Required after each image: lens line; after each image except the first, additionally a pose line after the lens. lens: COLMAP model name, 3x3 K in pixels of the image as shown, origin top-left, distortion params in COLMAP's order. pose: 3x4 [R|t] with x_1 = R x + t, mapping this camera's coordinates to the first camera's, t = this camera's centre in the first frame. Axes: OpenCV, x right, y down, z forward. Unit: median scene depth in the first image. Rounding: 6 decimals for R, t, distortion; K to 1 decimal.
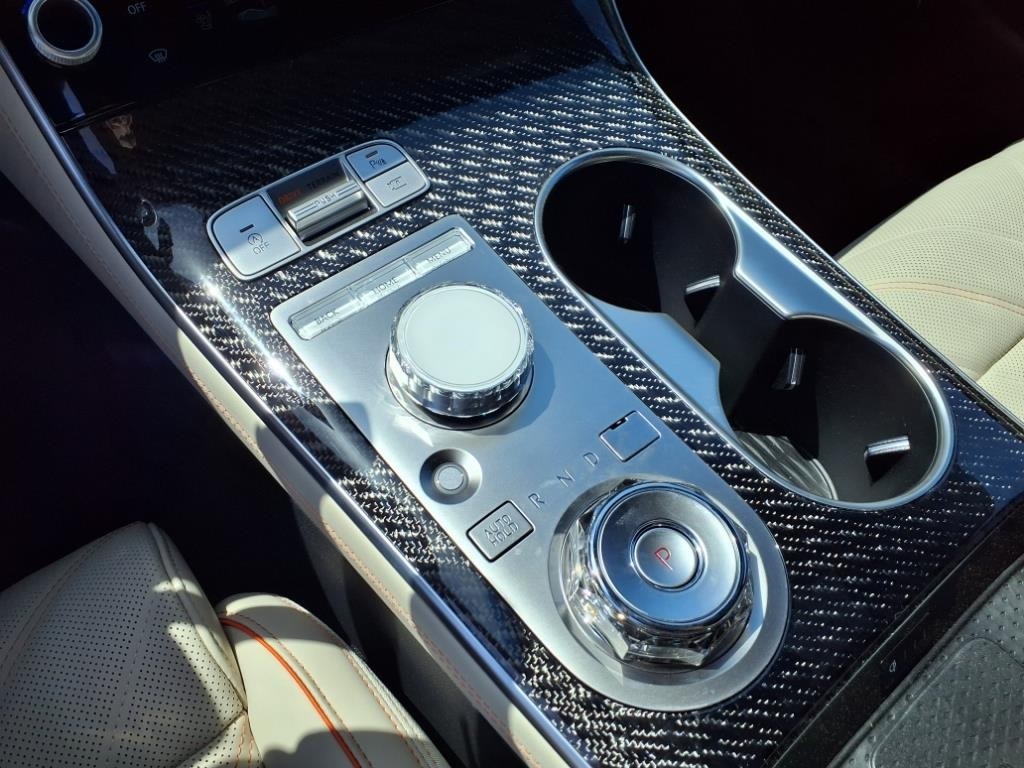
lens RADIAL K [[886.3, 0, 539.9], [0, 886.3, 385.0], [0, 0, 1]] dist [0.018554, 0.002297]
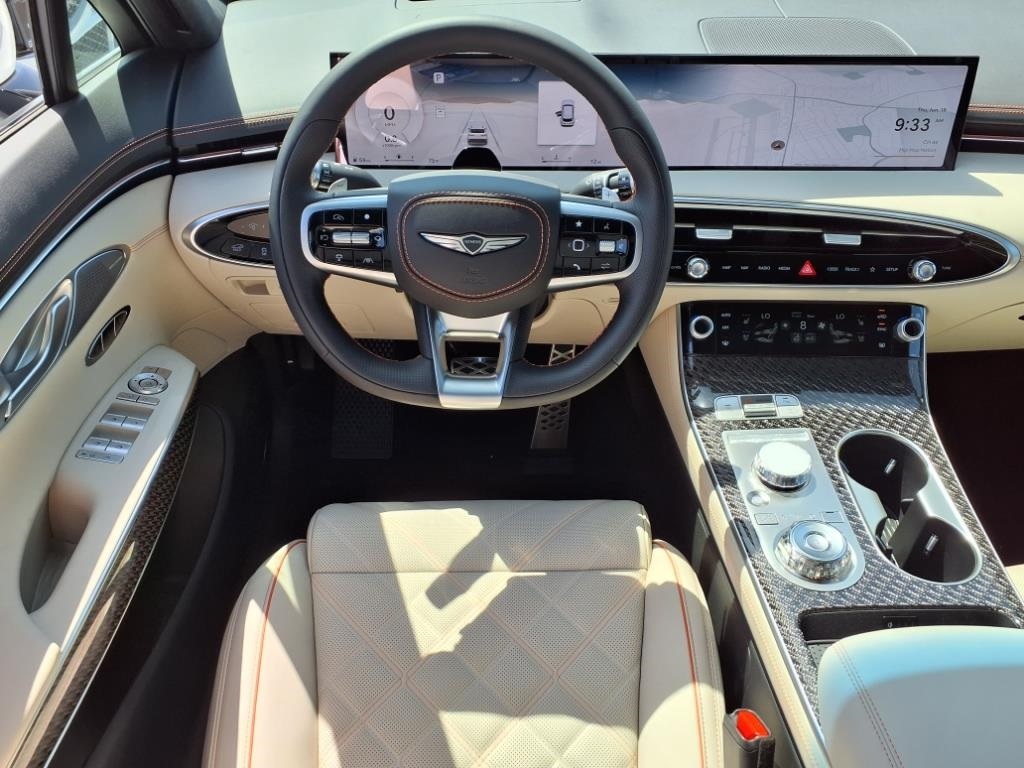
lens RADIAL K [[827.4, 0, 530.2], [0, 827.4, 388.1], [0, 0, 1]] dist [0.154013, -0.223064]
pose [[0.775064, 0.298245, -0.557068, 0.595668], [-0.471129, 0.860256, -0.194928, 0.548352], [0.421085, 0.413533, 0.807266, -1.311017]]
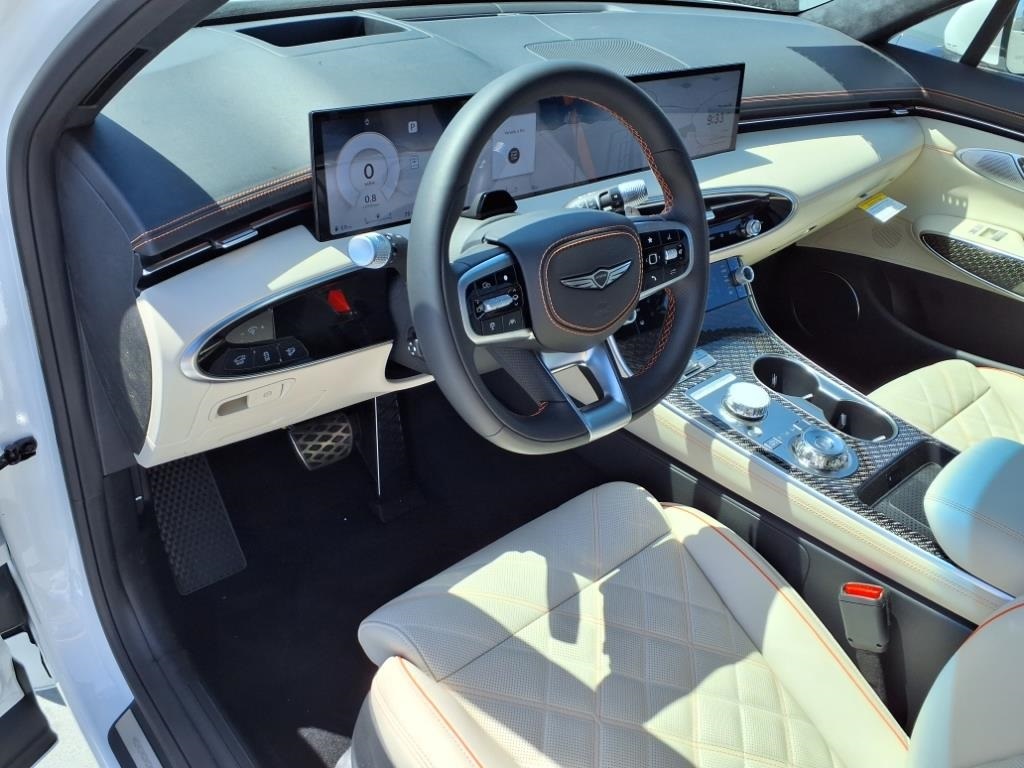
lens RADIAL K [[827.4, 0, 530.2], [0, 827.4, 388.1], [0, 0, 1]] dist [0.154013, -0.223064]
pose [[0.999466, -0.007229, 0.031855, -0.890584], [0.017803, 0.938180, -0.345689, 0.875683], [-0.027387, 0.346072, 0.937808, -1.716854]]
